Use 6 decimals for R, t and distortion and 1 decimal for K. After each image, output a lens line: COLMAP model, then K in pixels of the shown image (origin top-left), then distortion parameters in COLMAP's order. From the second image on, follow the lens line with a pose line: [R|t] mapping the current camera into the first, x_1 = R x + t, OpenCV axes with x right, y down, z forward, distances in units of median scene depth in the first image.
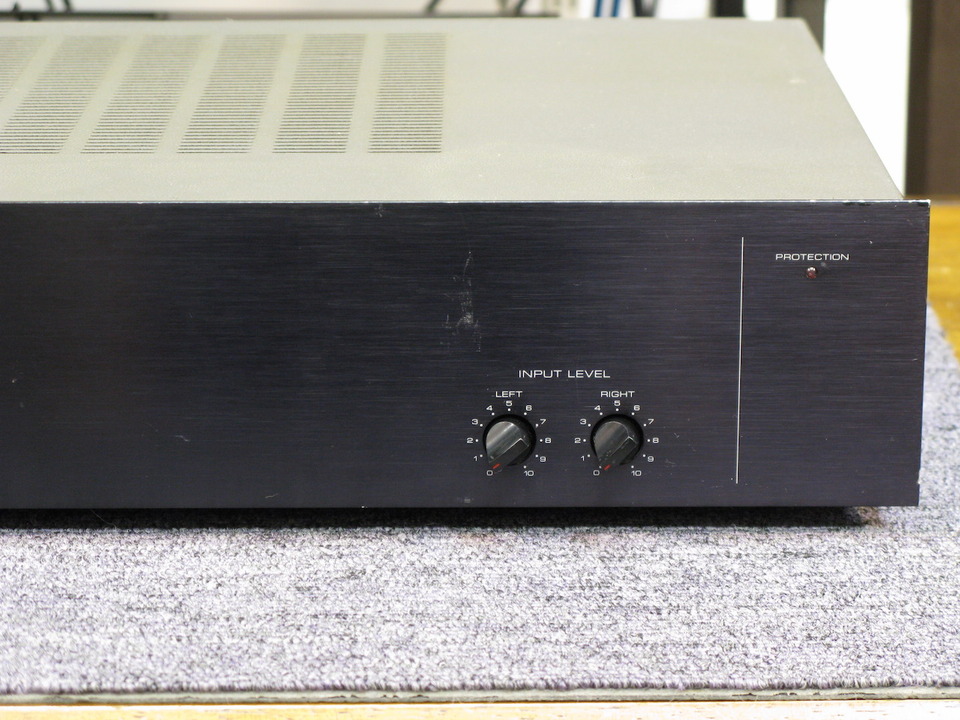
lens RADIAL K [[3252.7, 0, 478.1], [0, 3252.7, 363.0], [0, 0, 1]] dist [0.046024, 0.000000]
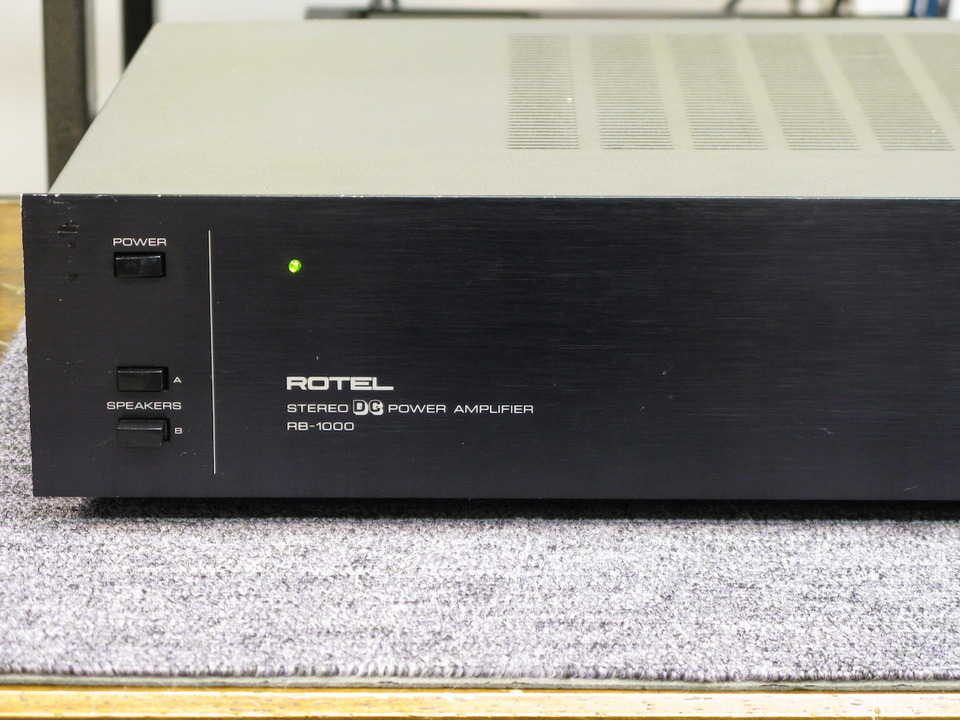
lens RADIAL K [[3252.7, 0, 480.9], [0, 3252.7, 359.1], [0, 0, 1]] dist [0.046024, 0.000000]
pose [[0.999980, 0.006354, -0.000146, -0.199389], [-0.006354, 0.999979, -0.001186, 0.002636], [0.000138, 0.001187, 0.999999, -0.014345]]
